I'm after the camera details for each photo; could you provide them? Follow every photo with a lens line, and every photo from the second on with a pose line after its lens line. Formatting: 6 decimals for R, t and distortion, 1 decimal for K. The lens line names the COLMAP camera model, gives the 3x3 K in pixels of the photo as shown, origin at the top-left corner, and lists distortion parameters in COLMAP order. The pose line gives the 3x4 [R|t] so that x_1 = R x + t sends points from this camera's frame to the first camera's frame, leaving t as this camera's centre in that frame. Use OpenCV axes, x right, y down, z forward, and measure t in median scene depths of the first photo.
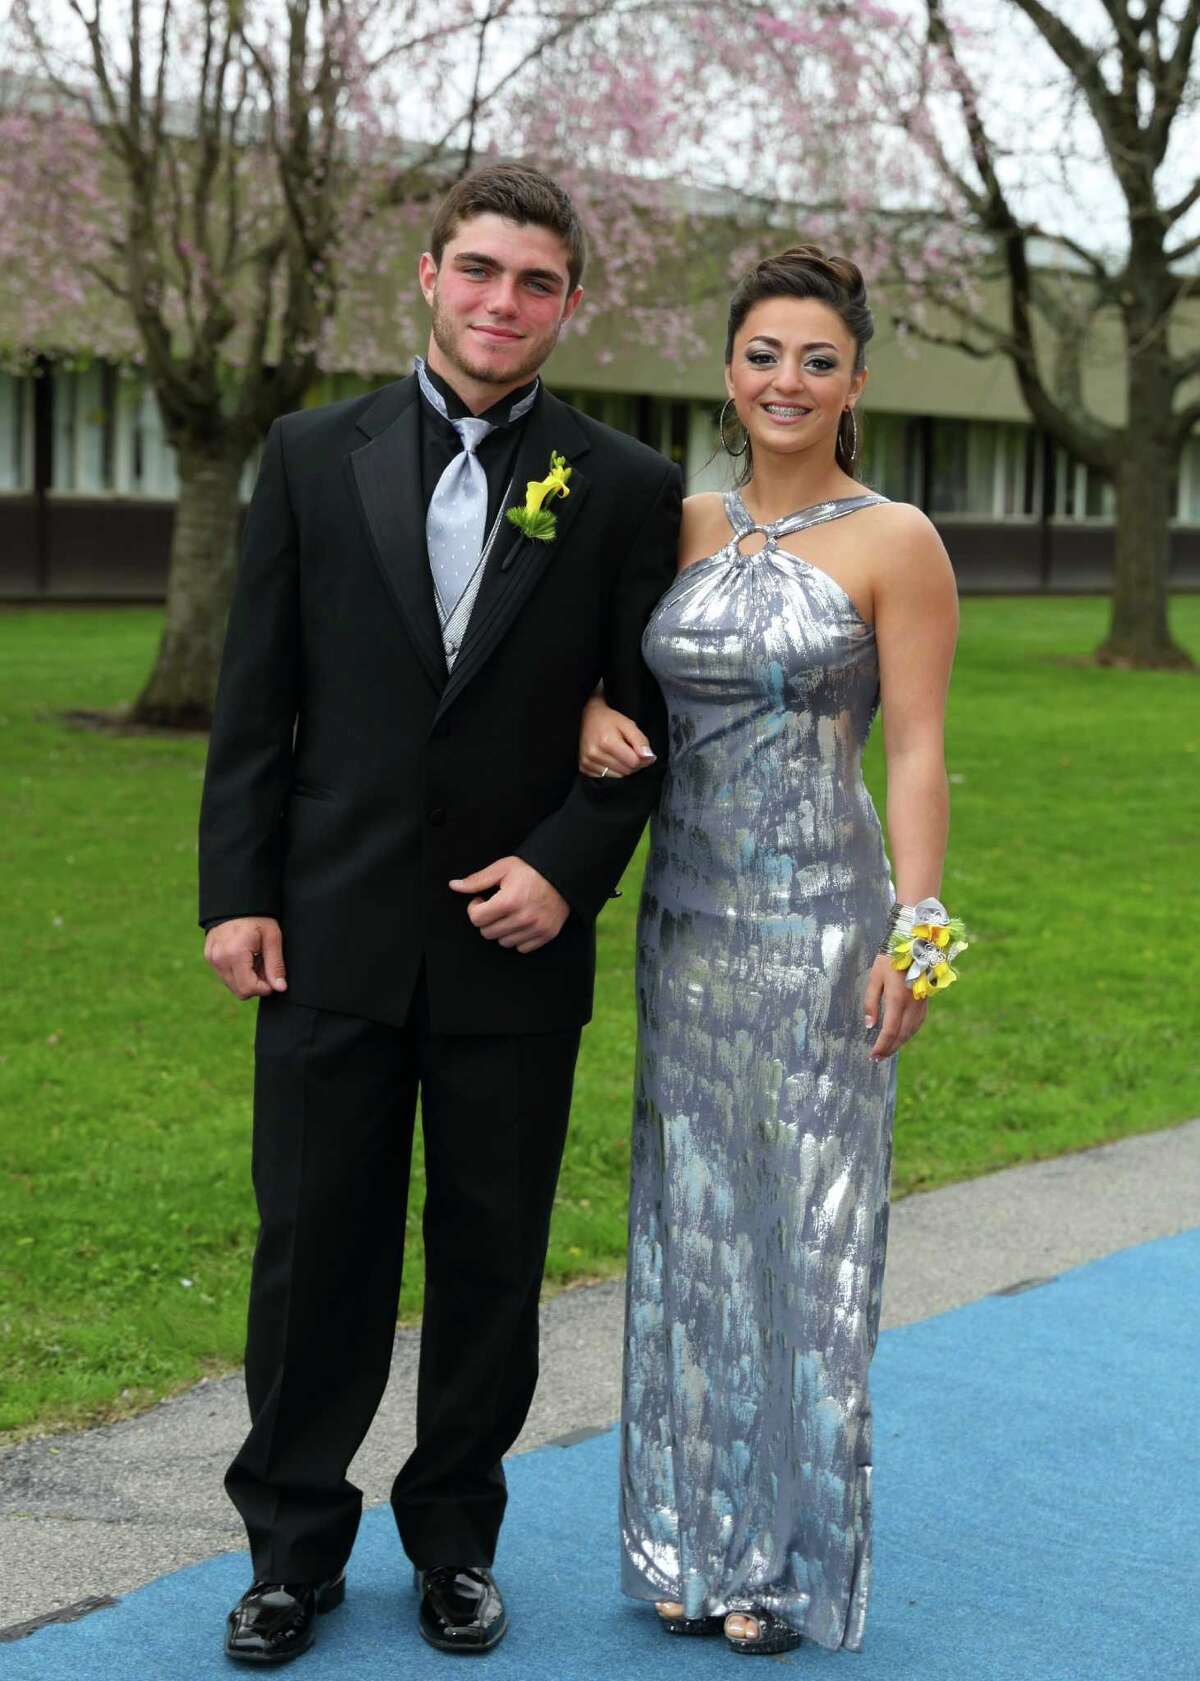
lens RADIAL K [[3183.1, 0, 545.6], [0, 3183.1, 754.7], [0, 0, 1]] dist [0.102813, 0.147350]
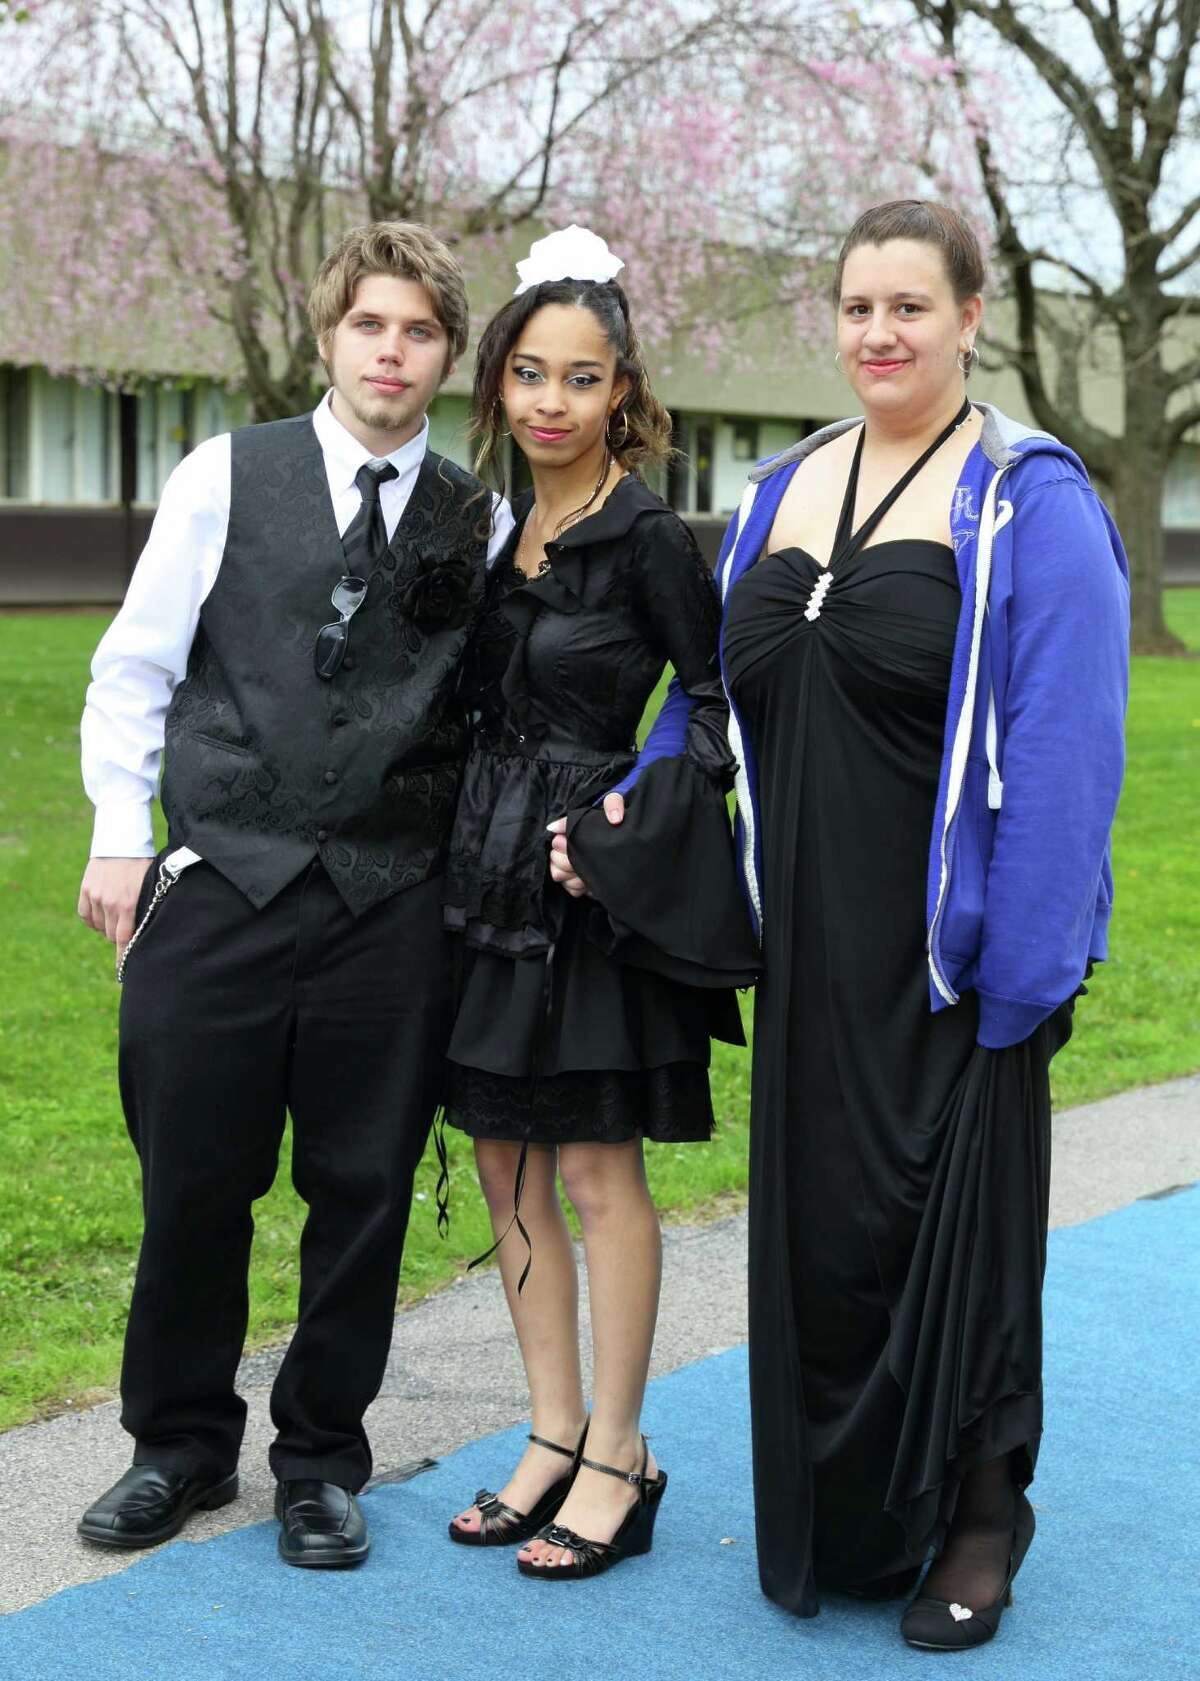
lens RADIAL K [[2938.2, 0, 566.2], [0, 2938.2, 778.8], [0, 0, 1]] dist [0.102241, 0.127465]
pose [[0.999810, -0.011112, 0.016044, -0.054406], [0.010961, 0.999895, 0.009487, 0.007686], [-0.016148, -0.009309, 0.999826, -0.016757]]
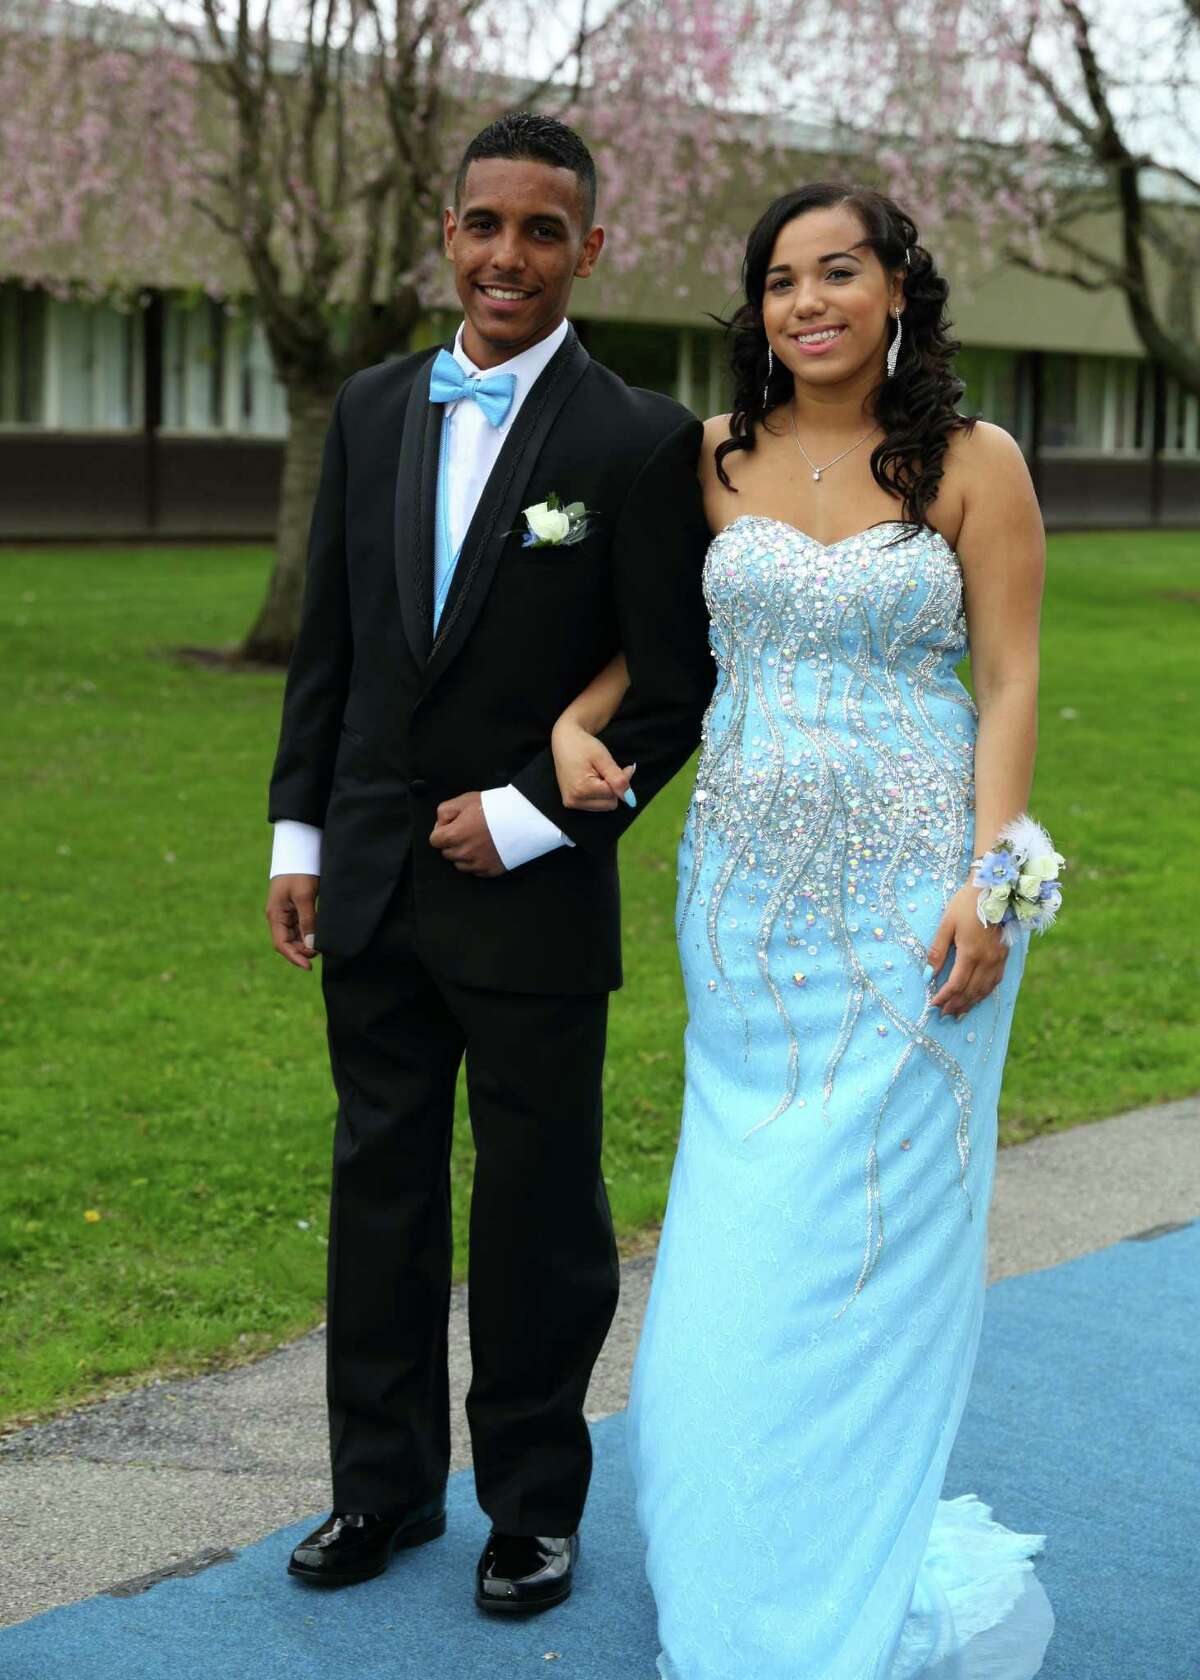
lens RADIAL K [[3156.1, 0, 569.6], [0, 3156.1, 690.8], [0, 0, 1]] dist [0.125695, 0.142082]
pose [[0.999687, -0.002215, -0.024904, -0.004055], [0.002196, 0.999997, -0.000807, 0.001381], [0.024905, 0.000752, 0.999690, 0.019061]]
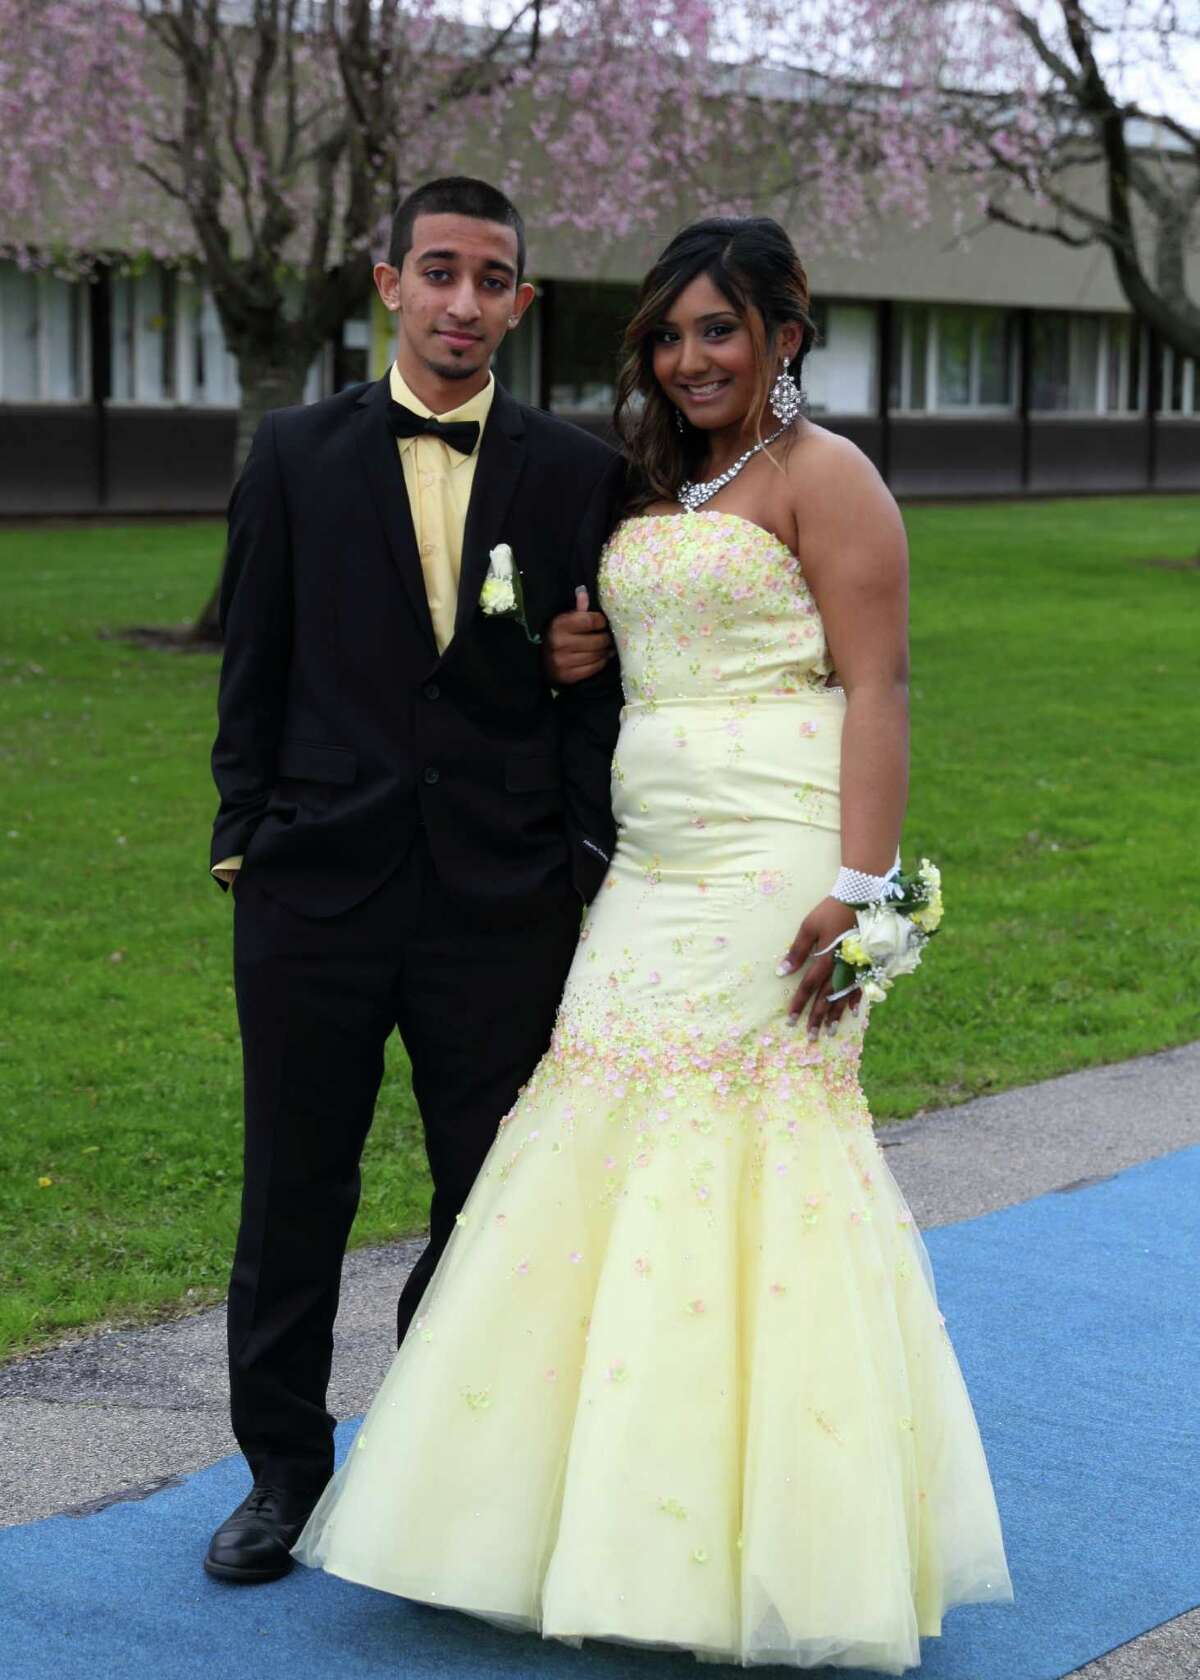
lens RADIAL K [[3372.9, 0, 593.6], [0, 3372.9, 780.8], [0, 0, 1]] dist [0.130211, 0.140178]
pose [[0.999813, -0.012488, -0.014798, 0.009492], [0.012952, 0.999414, 0.031682, 0.002990], [0.014394, -0.031867, 0.999388, -0.044273]]
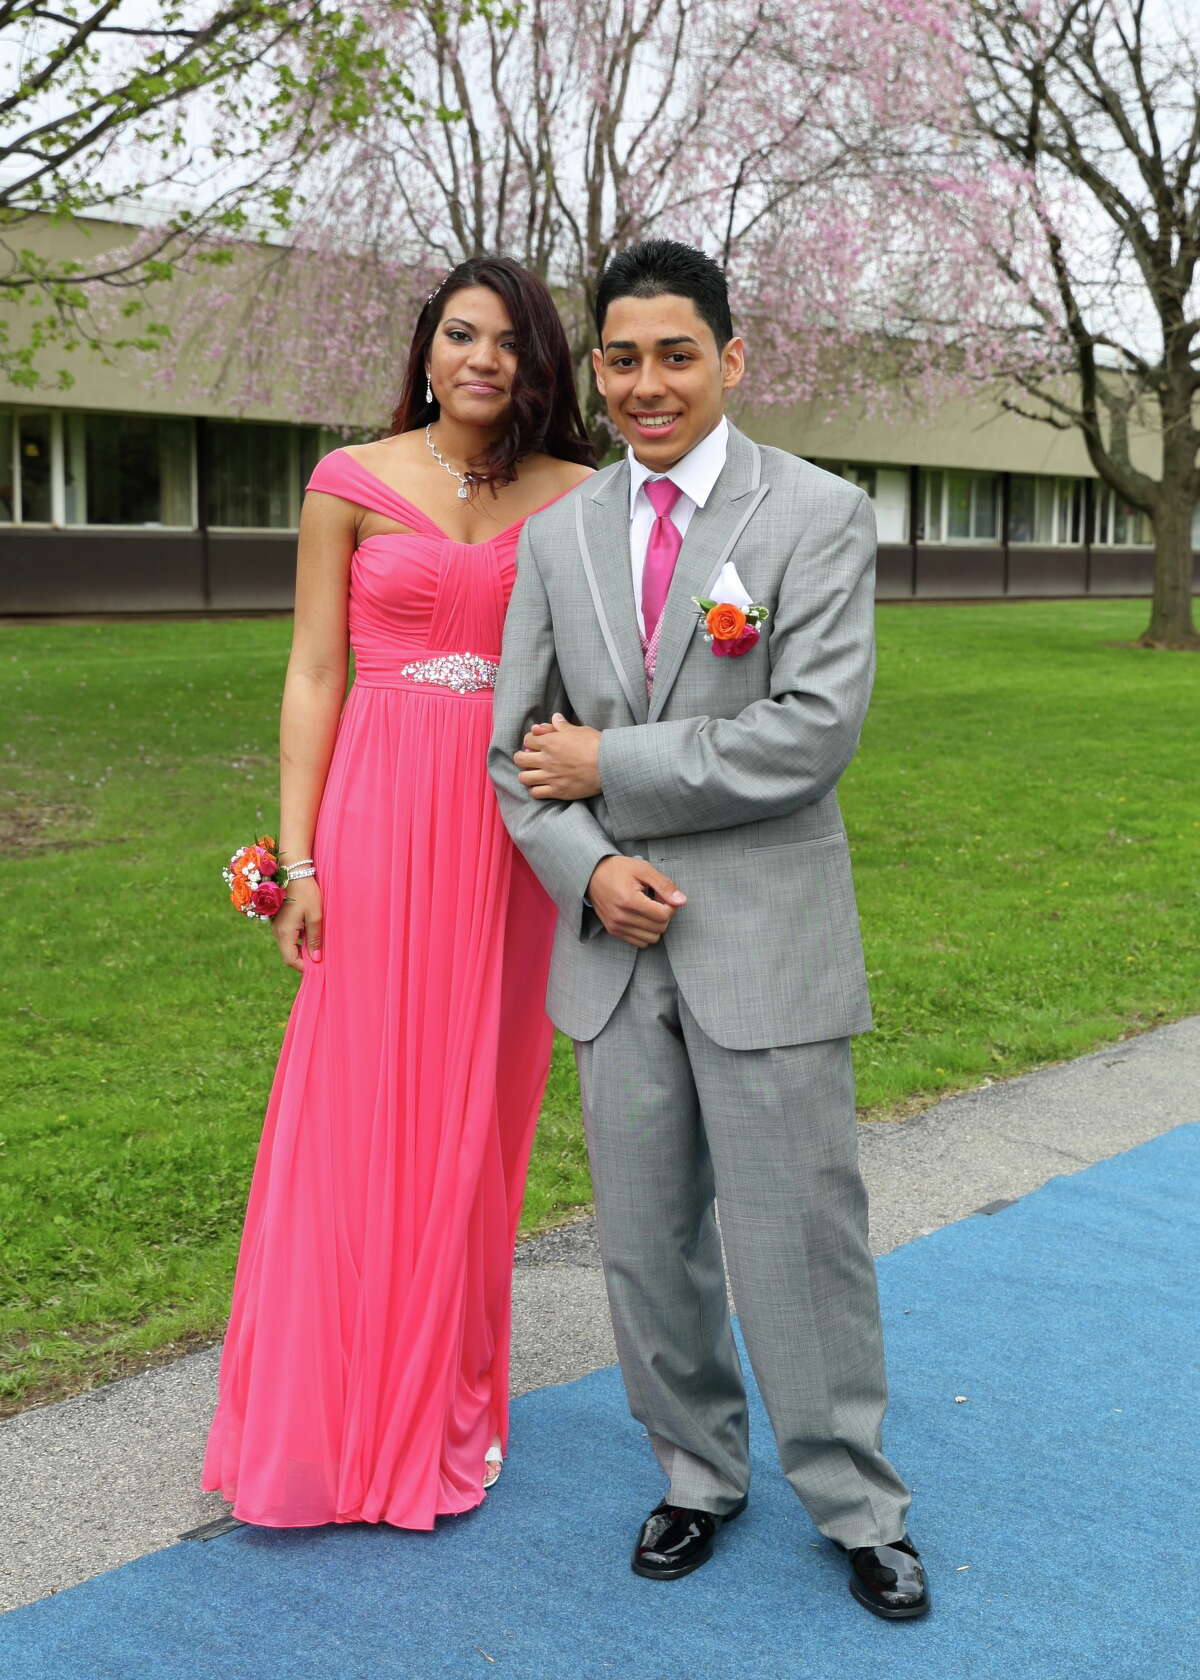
lens RADIAL K [[2194.7, 0, 670.8], [0, 2194.7, 860.6], [0, 0, 1]] dist [-0.026077, 0.011173]
pose [[0.999951, -0.009830, 0.001304, -0.079570], [0.009724, 0.997815, 0.065343, 0.001747], [-0.001944, -0.065327, 0.997862, 0.046375]]
